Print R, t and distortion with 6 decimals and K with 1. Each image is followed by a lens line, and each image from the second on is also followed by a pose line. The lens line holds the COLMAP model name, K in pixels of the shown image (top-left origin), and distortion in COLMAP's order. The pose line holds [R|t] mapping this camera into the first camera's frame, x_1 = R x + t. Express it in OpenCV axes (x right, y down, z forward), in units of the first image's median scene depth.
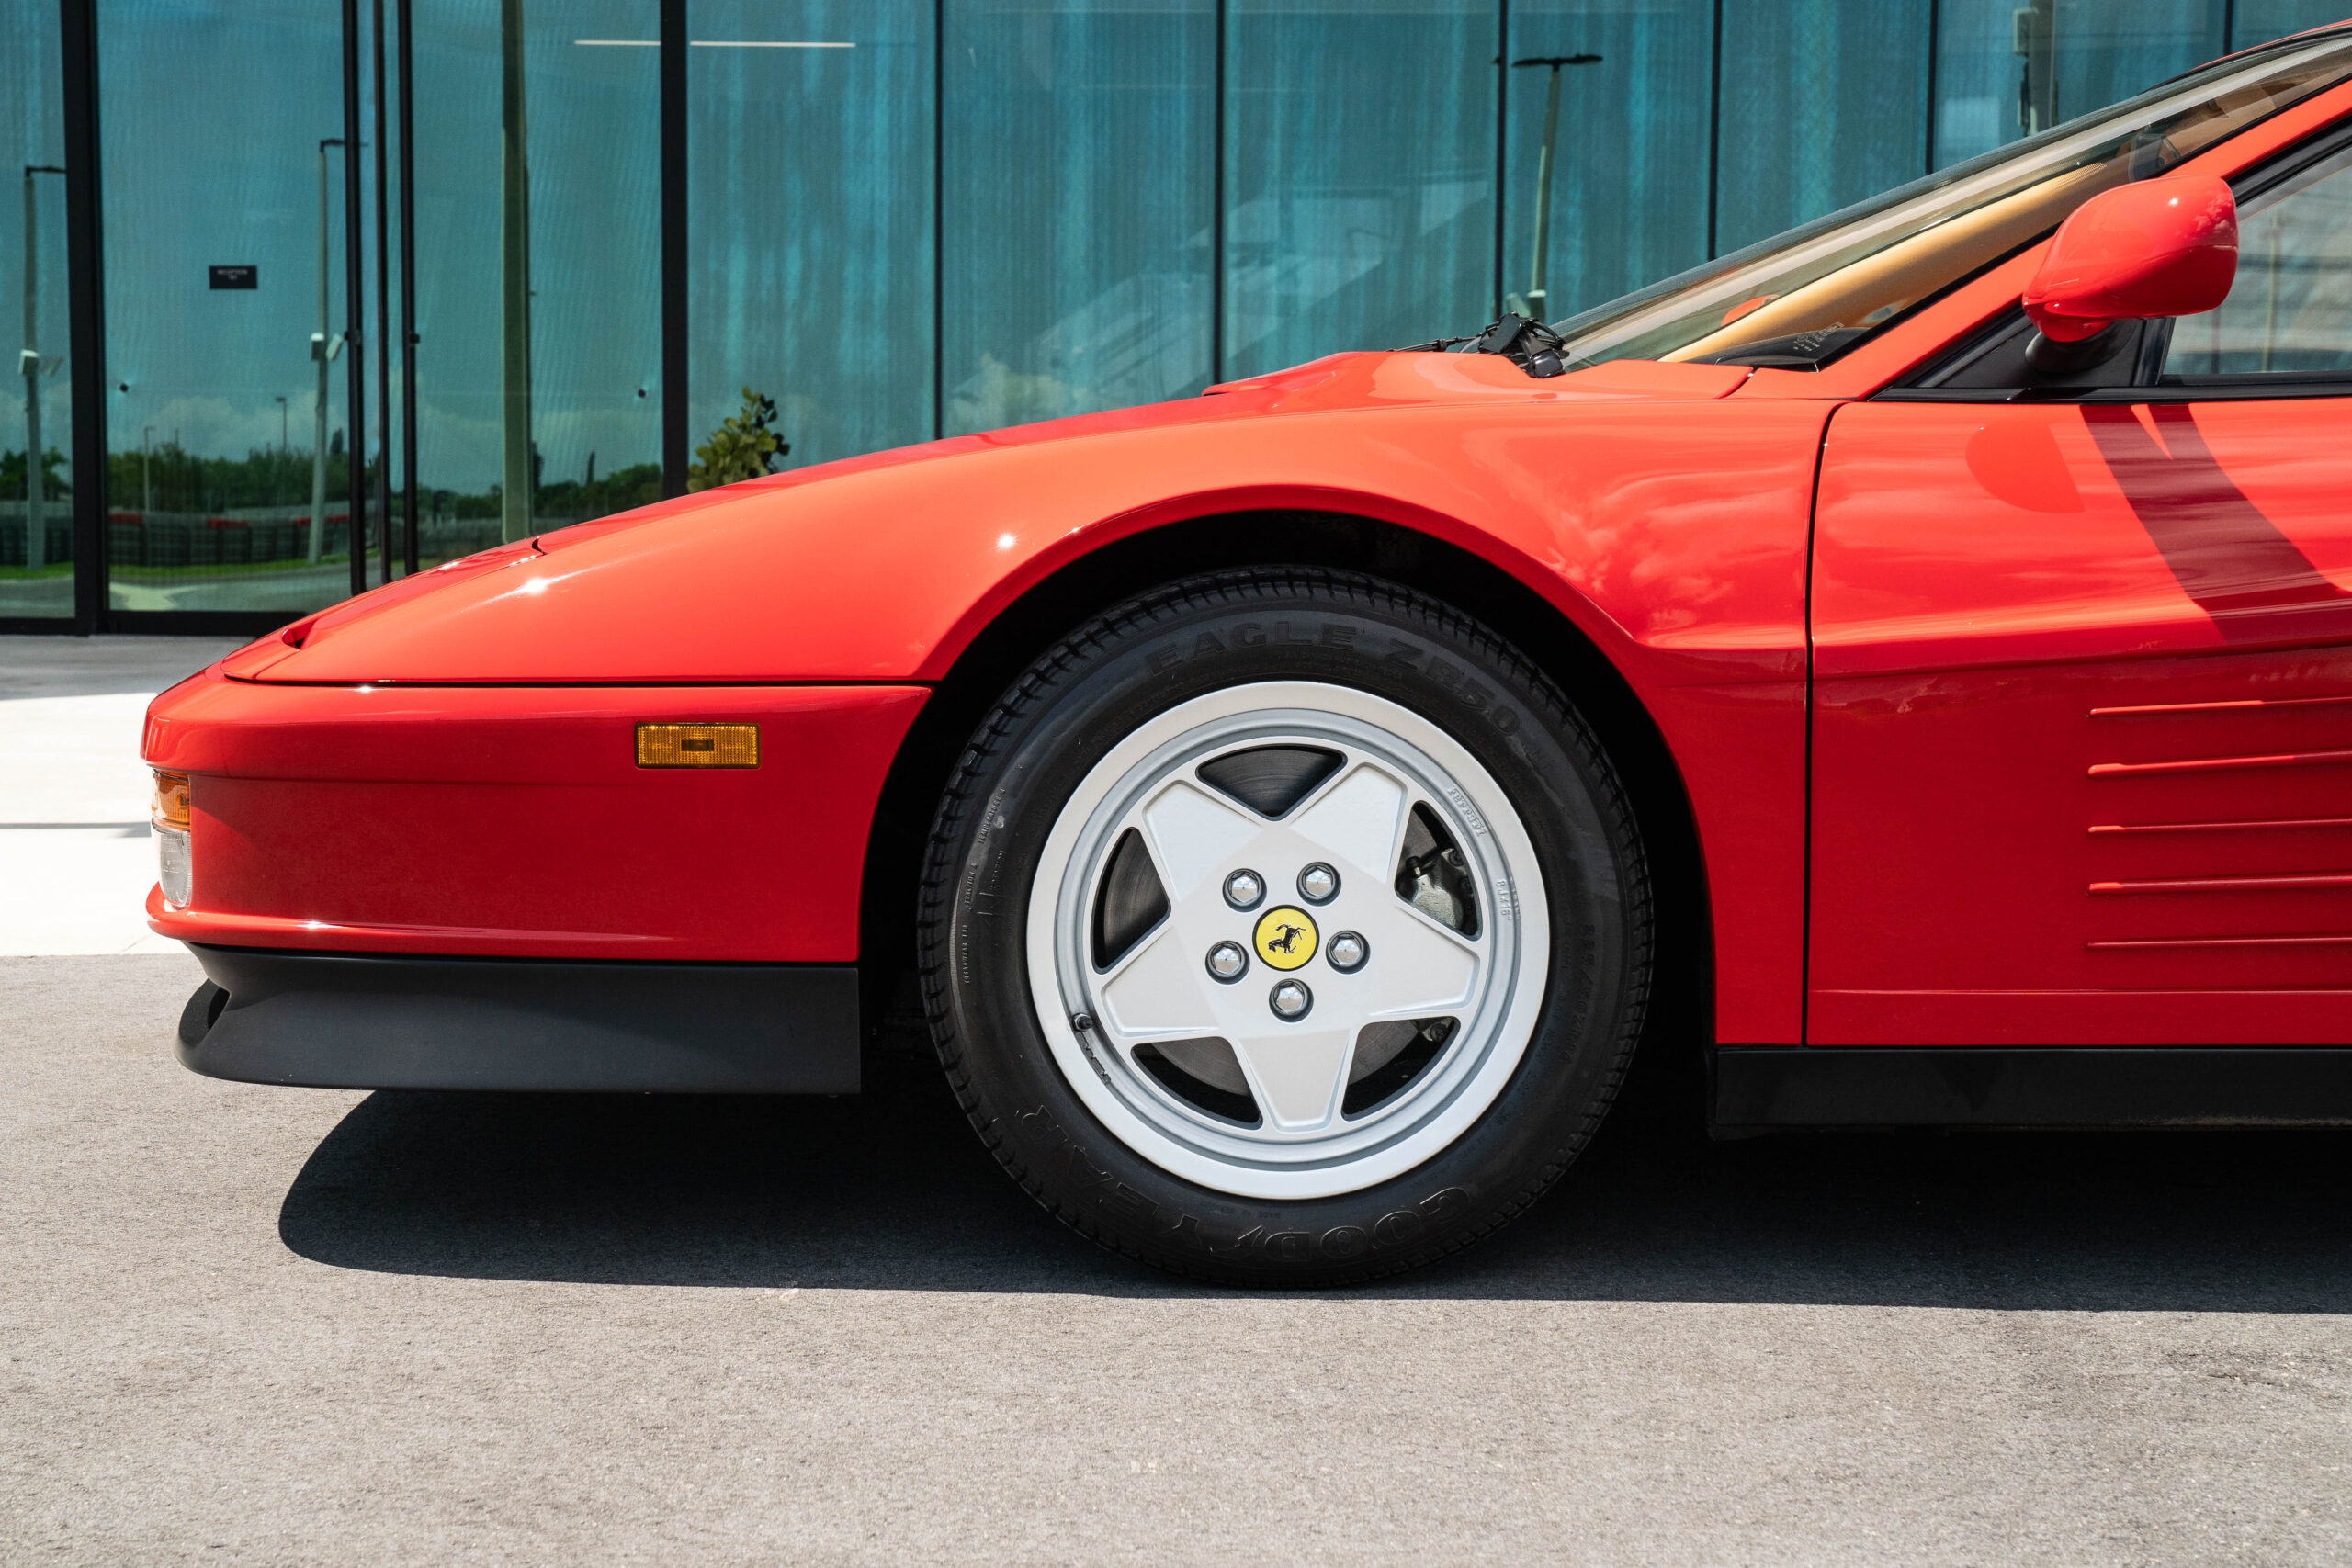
lens RADIAL K [[3564.5, 0, 988.1], [0, 3564.5, 712.9], [0, 0, 1]] dist [0.167229, 0.049019]
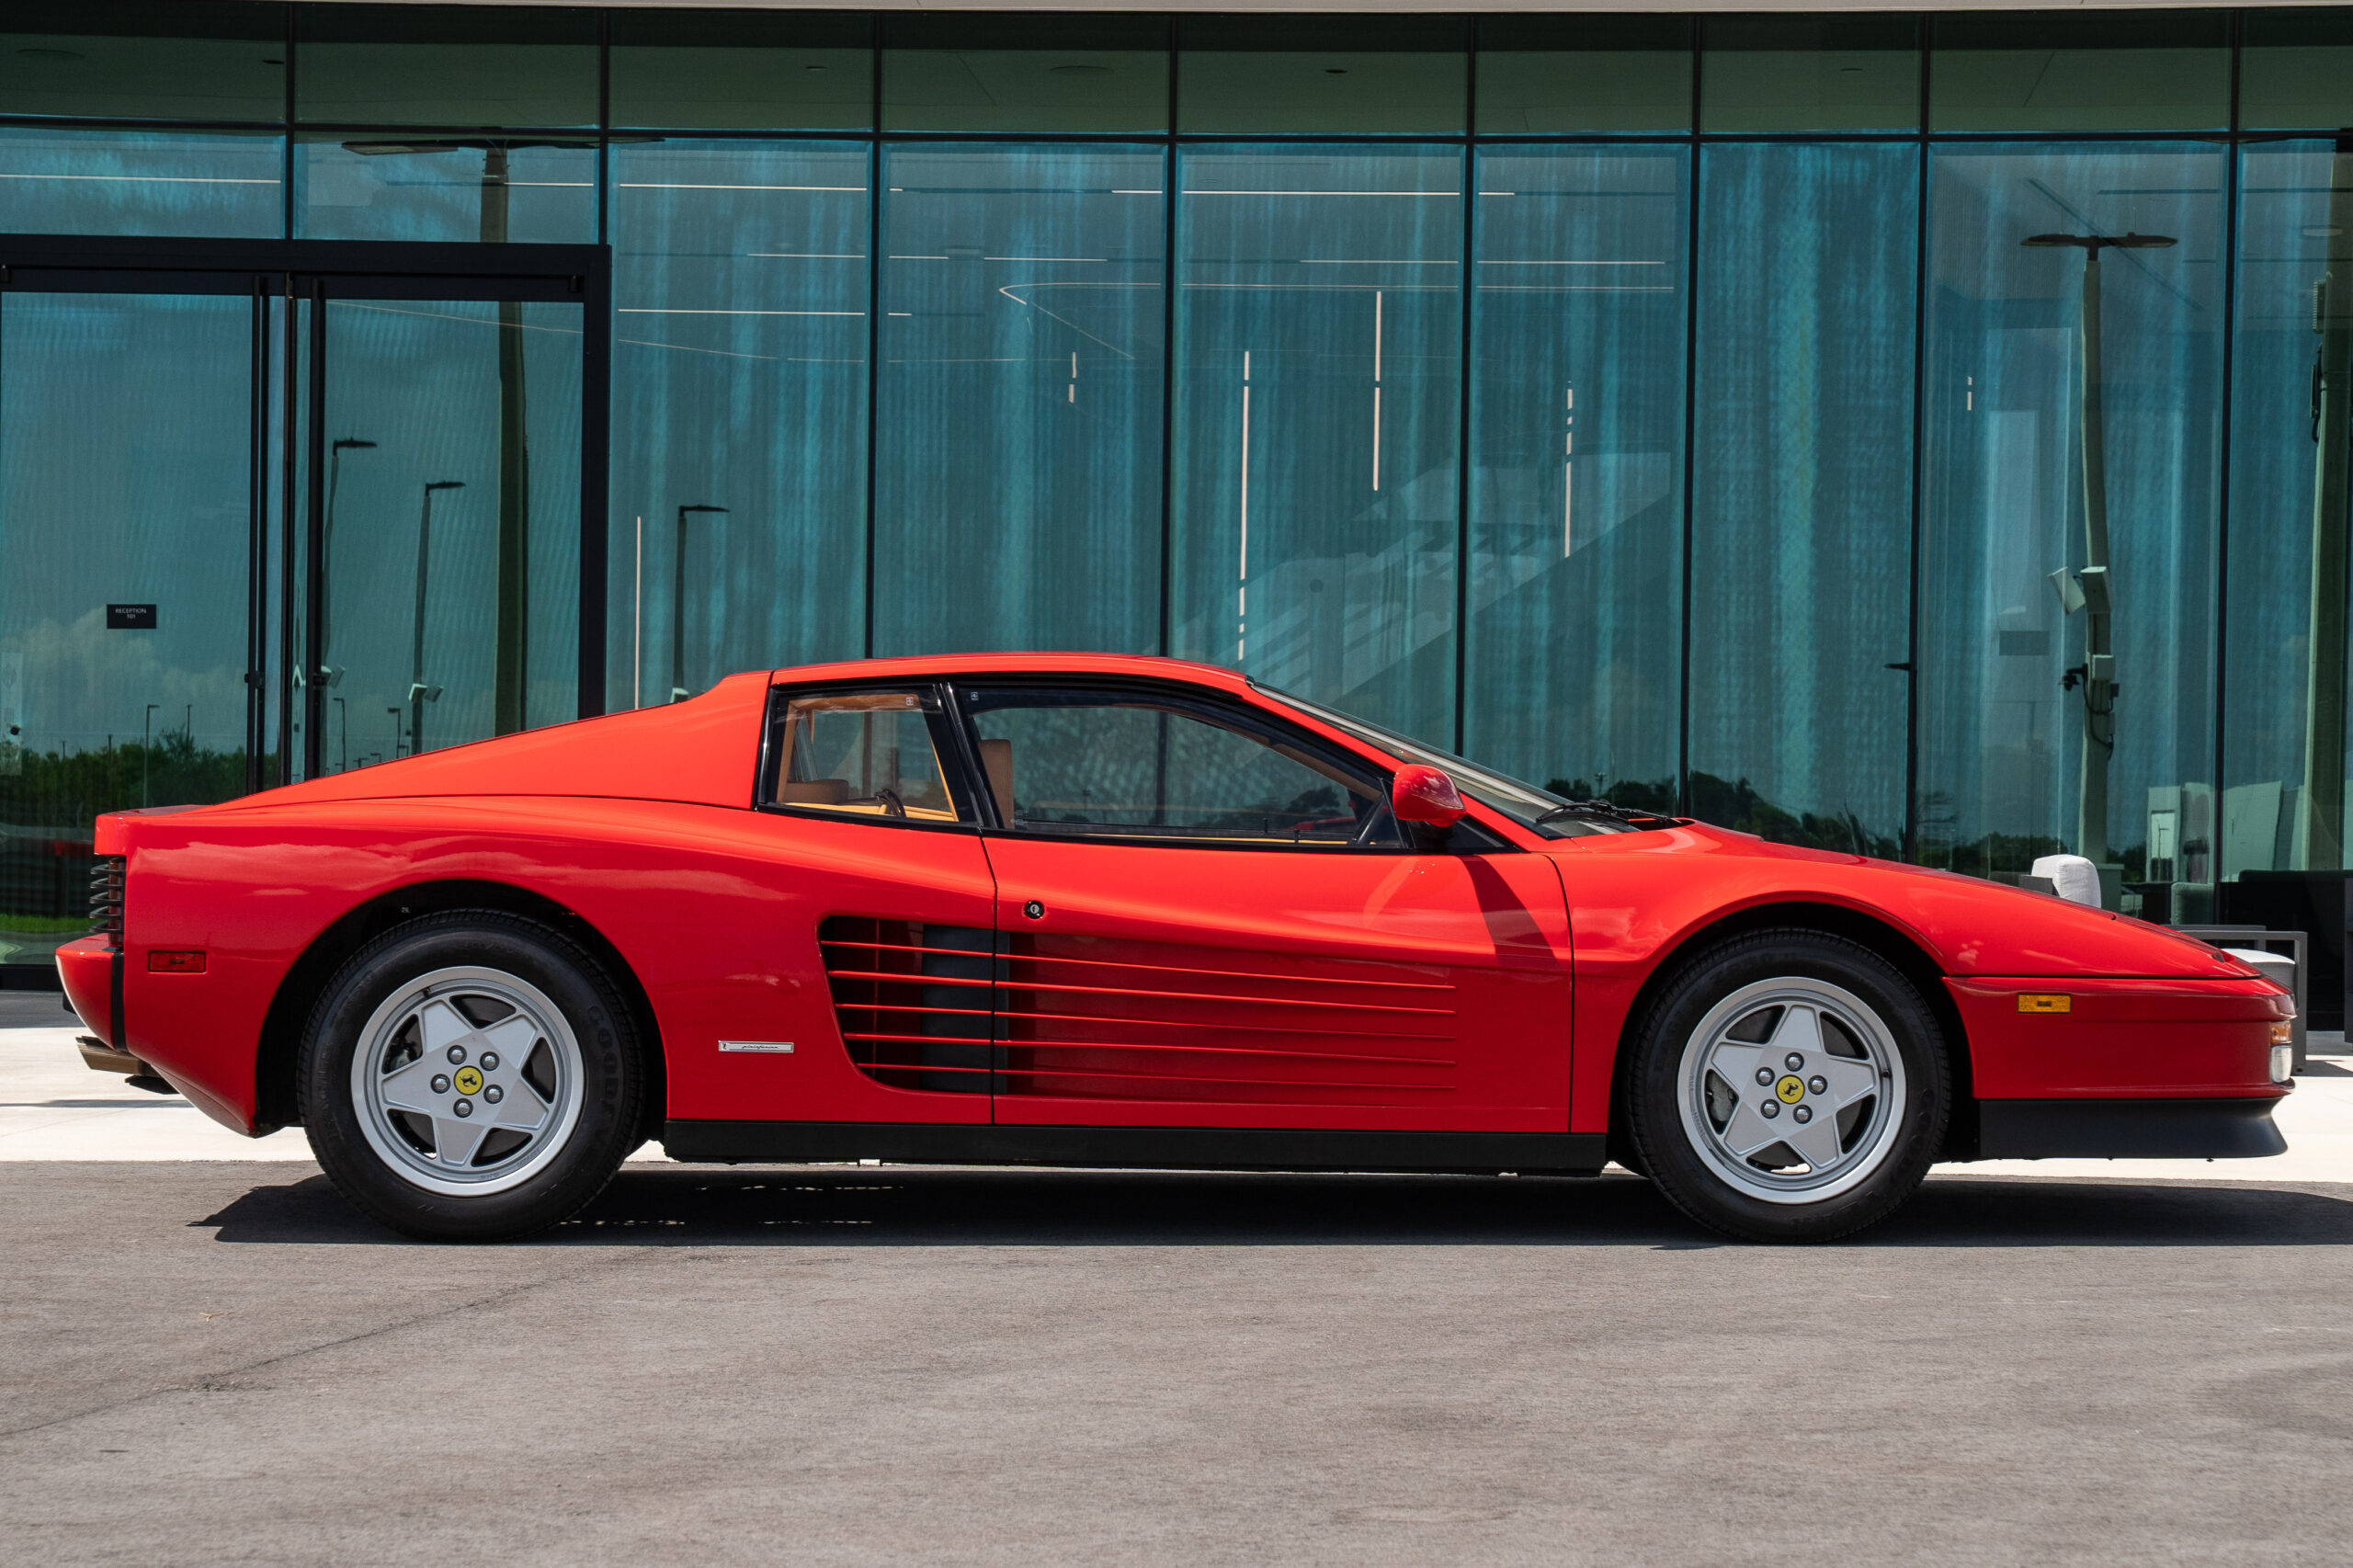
lens RADIAL K [[6092.7, 0, 1169.7], [0, 6092.7, 834.5], [0, 0, 1]] dist [0.369394, 0.299833]
pose [[0.997293, 0.012103, -0.072524, 0.183644], [-0.016206, 0.998285, -0.056258, 0.024468], [0.071719, 0.057281, 0.995779, -0.603771]]
